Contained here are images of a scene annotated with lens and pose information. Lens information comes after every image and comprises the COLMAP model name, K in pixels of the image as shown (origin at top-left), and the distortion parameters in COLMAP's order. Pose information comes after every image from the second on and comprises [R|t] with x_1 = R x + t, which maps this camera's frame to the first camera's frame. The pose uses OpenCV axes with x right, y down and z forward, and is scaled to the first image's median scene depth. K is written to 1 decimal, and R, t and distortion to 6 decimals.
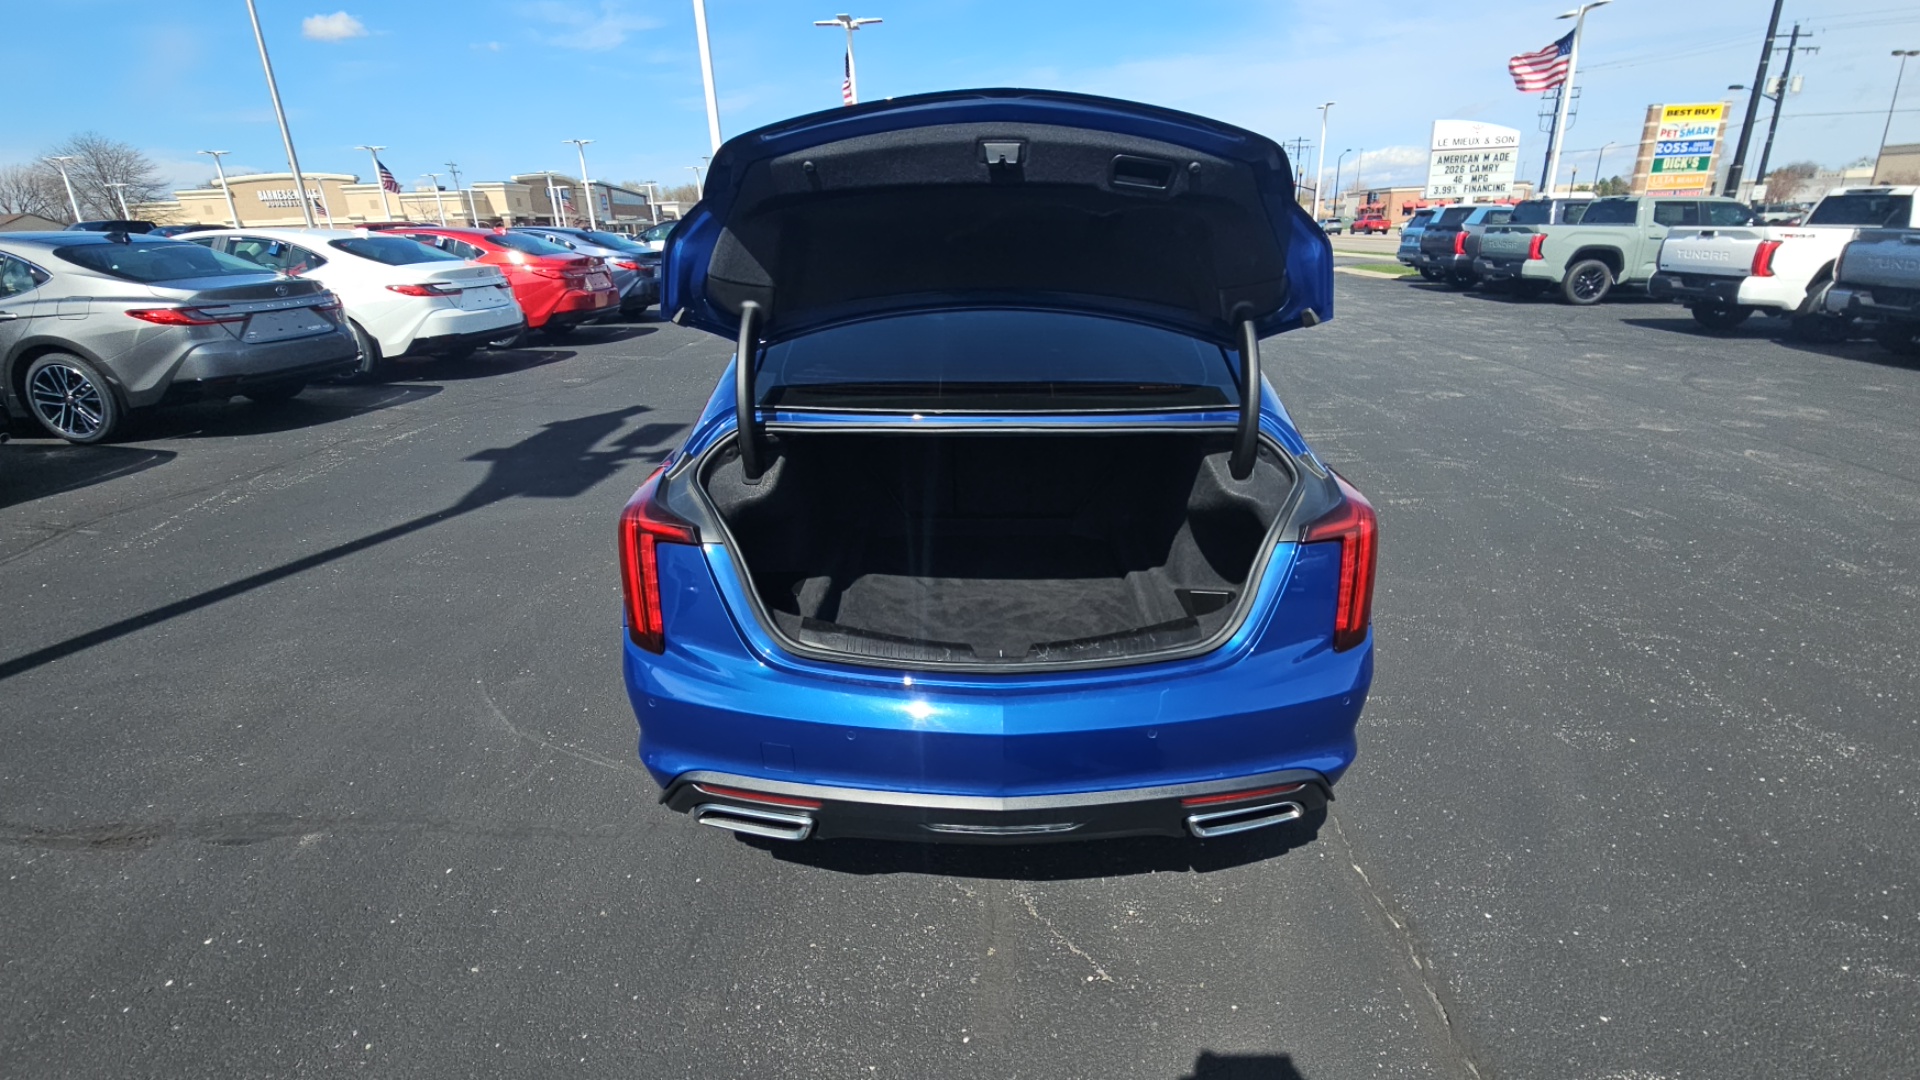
lens RADIAL K [[863.4, 0, 981.5], [0, 863.4, 543.9], [0, 0, 1]] dist [0.009227, -0.006030]
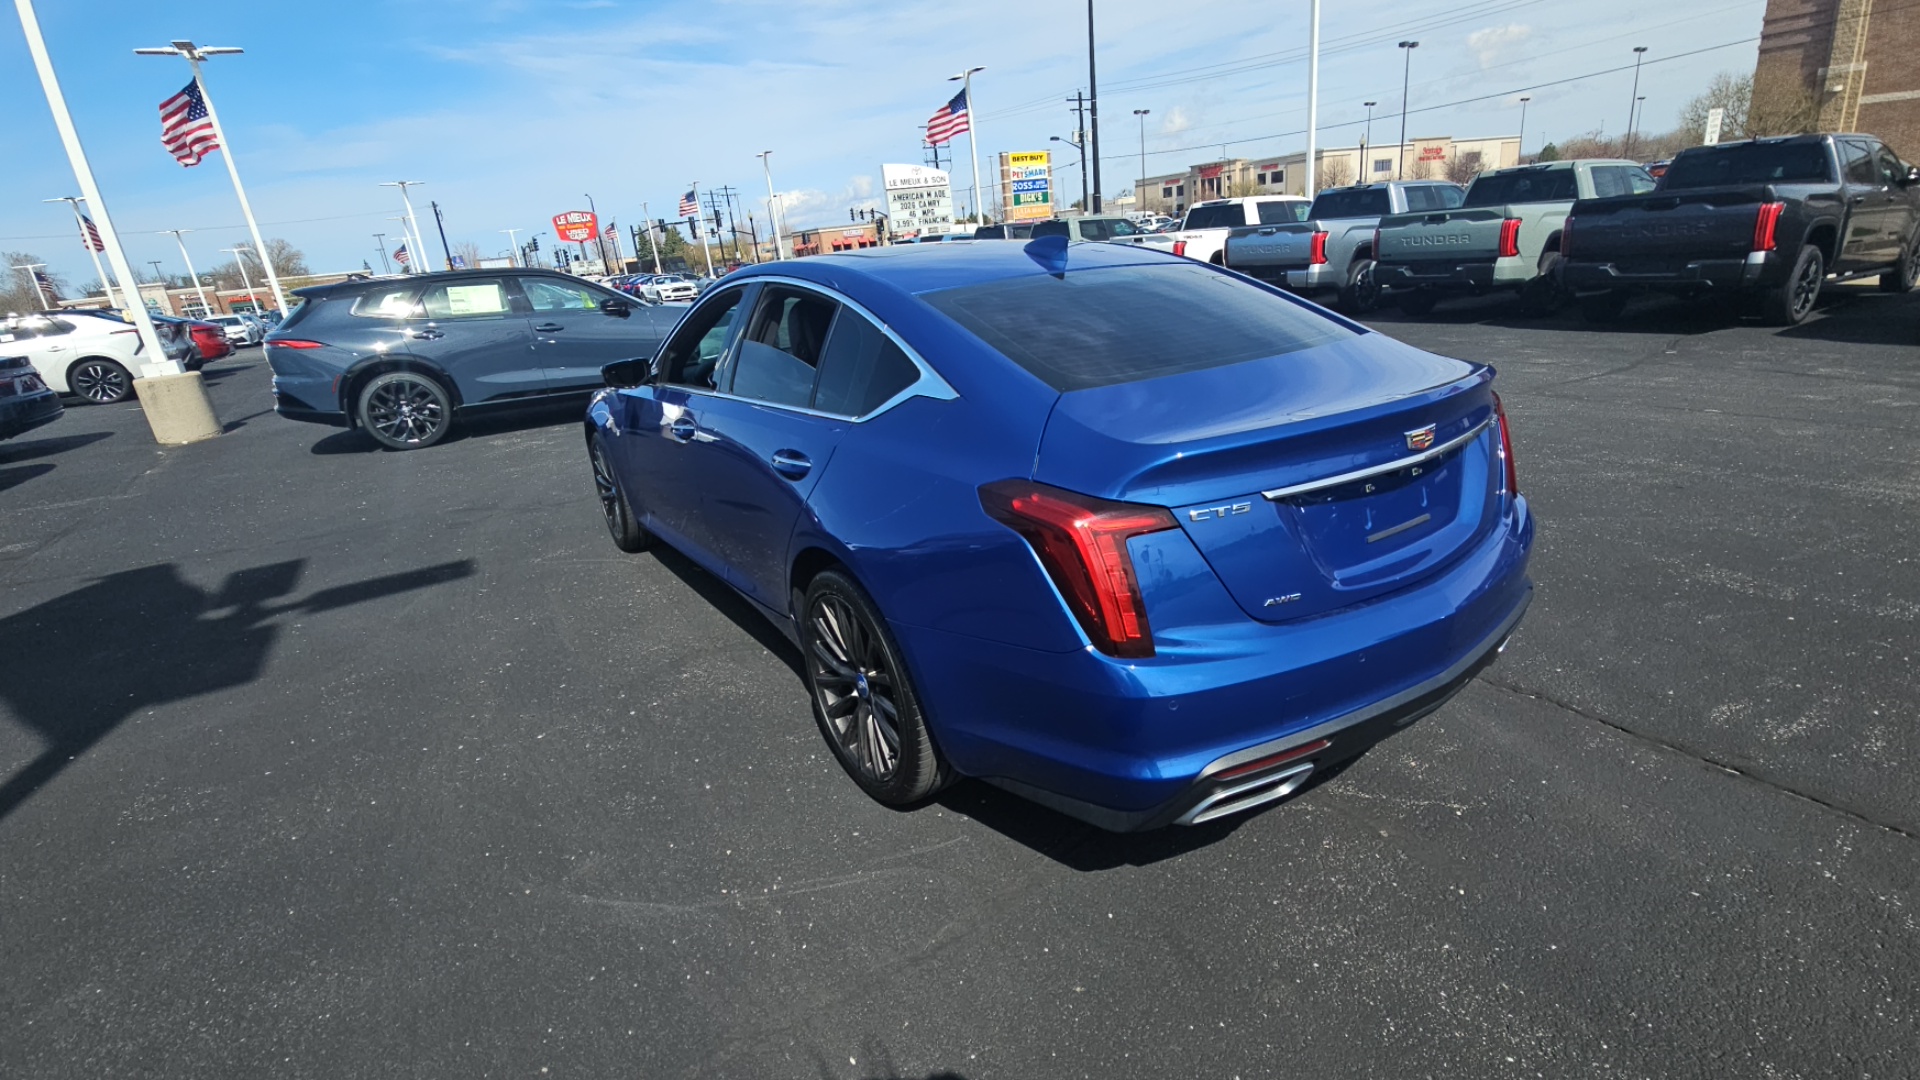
lens RADIAL K [[863.4, 0, 981.5], [0, 863.4, 543.9], [0, 0, 1]] dist [0.009227, -0.006030]
pose [[0.819678, -0.241753, 0.519310, -0.314237], [0.266909, 0.963339, 0.027171, -0.020447], [-0.506840, 0.116337, 0.854154, 0.092049]]
